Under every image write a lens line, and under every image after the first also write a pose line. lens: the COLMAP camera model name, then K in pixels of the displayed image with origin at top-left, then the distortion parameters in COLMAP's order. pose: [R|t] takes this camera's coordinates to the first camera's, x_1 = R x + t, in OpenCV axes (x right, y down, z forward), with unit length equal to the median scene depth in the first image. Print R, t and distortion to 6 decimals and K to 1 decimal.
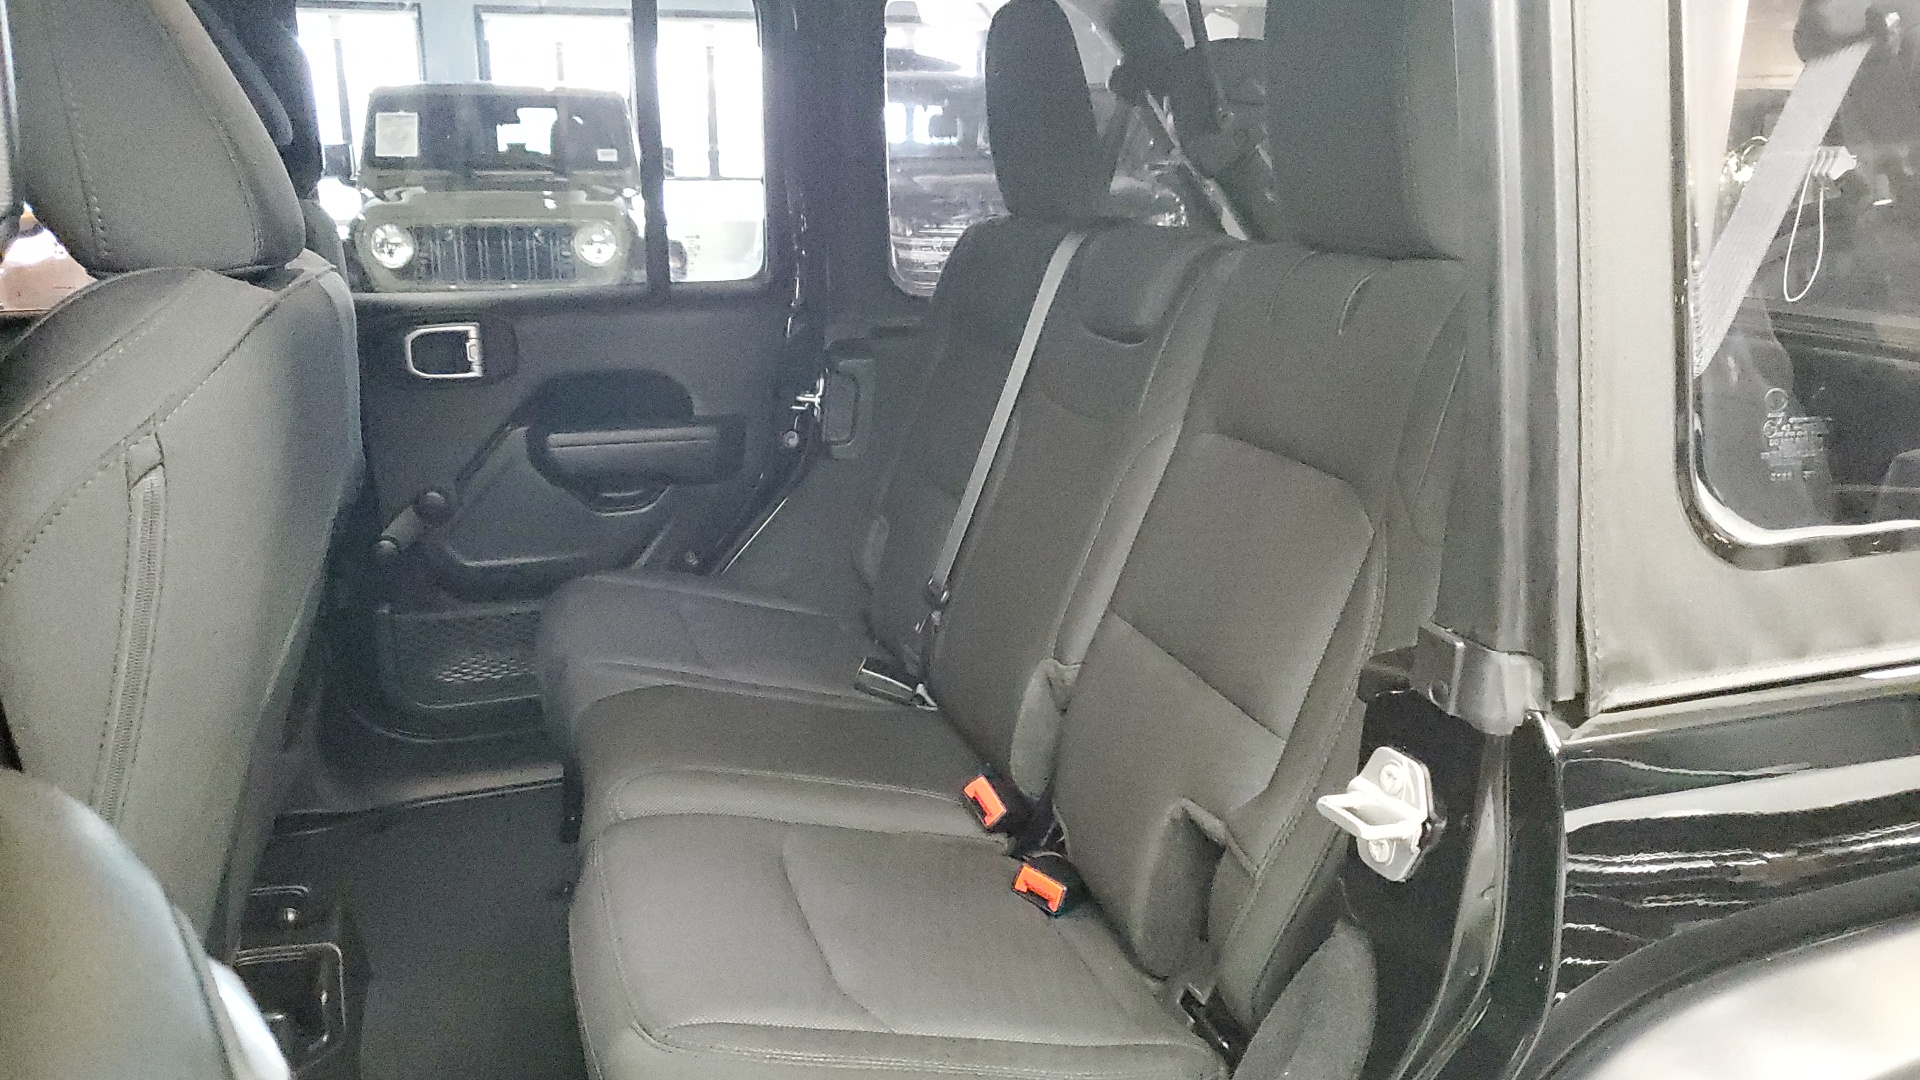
lens RADIAL K [[1508.5, 0, 965.7], [0, 1508.5, 543.2], [0, 0, 1]] dist [0.045345, -0.069056]
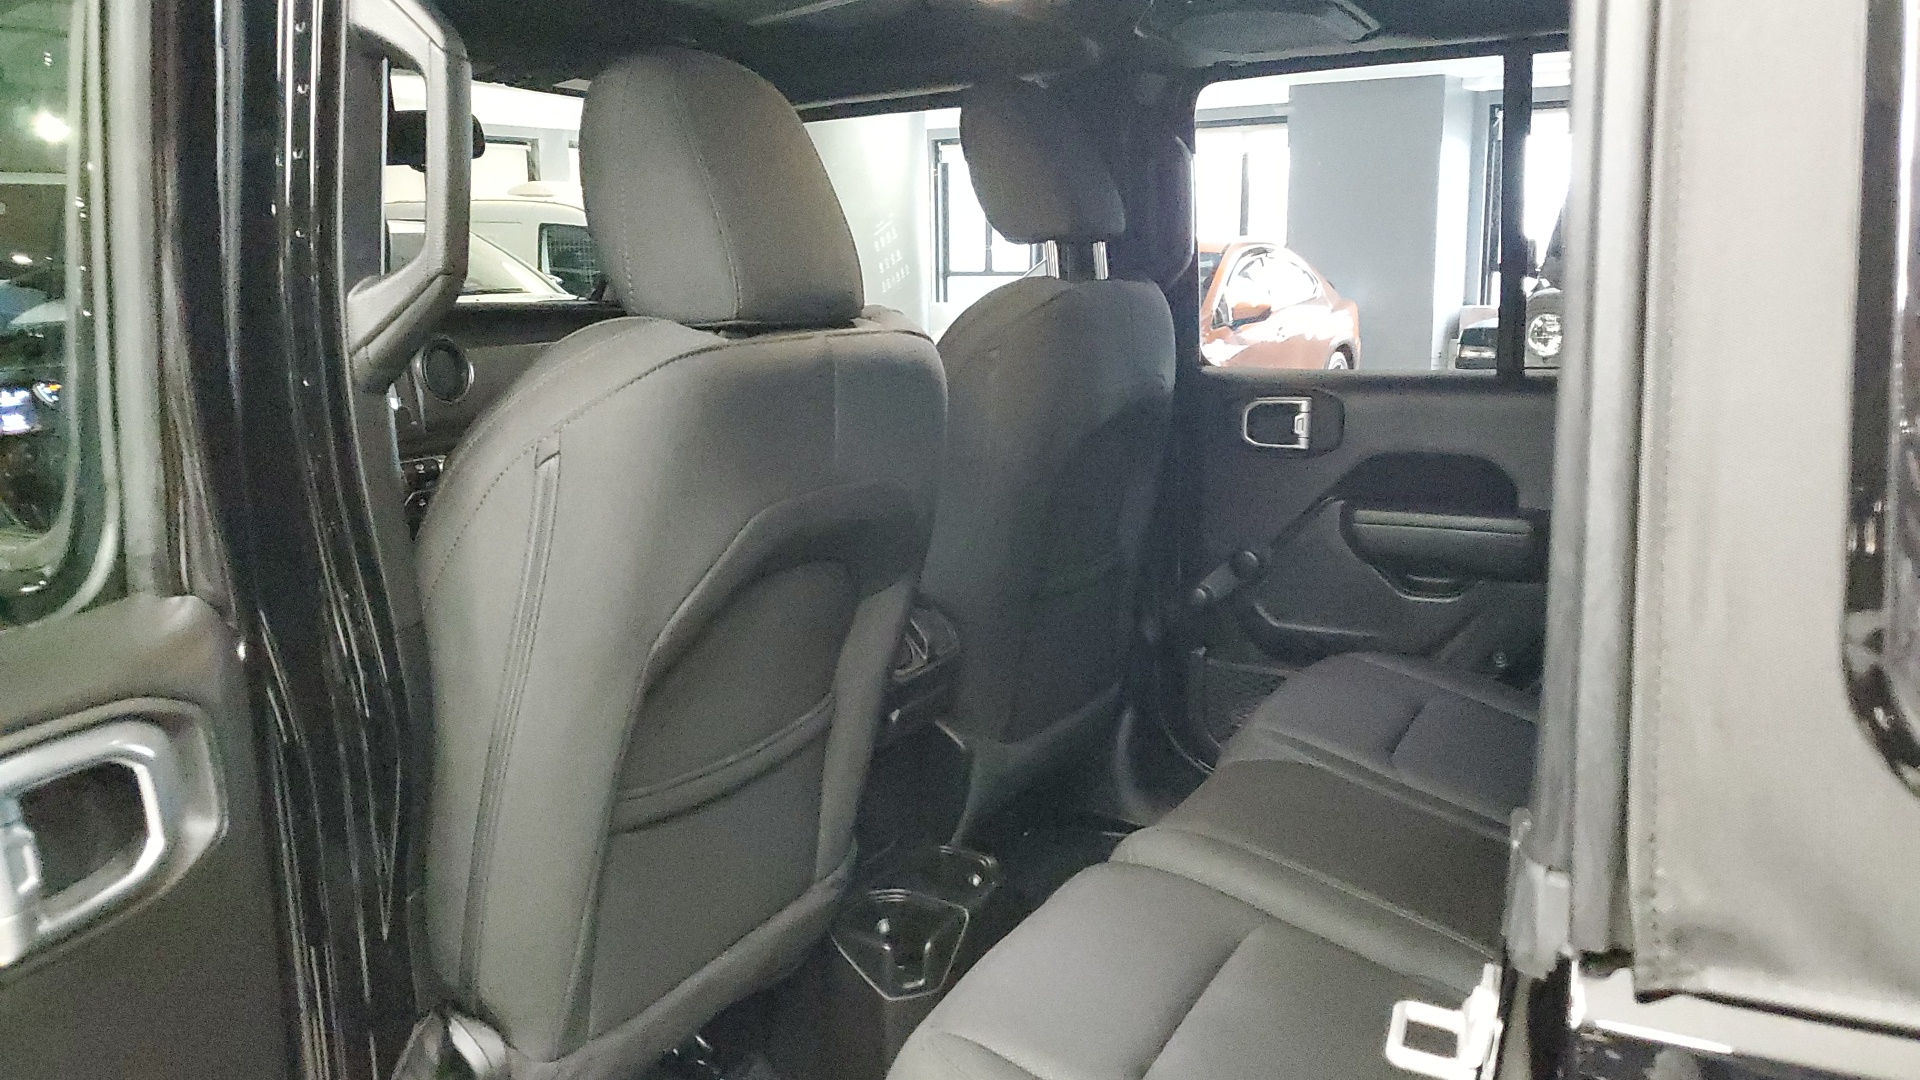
lens RADIAL K [[1508.5, 0, 973.9], [0, 1508.5, 545.1], [0, 0, 1]] dist [0.045345, -0.069056]
pose [[0.699712, 0.125093, -0.703388, 0.262982], [-0.165786, 0.986106, 0.010453, -0.017306], [0.694923, 0.109297, 0.710729, 0.106650]]
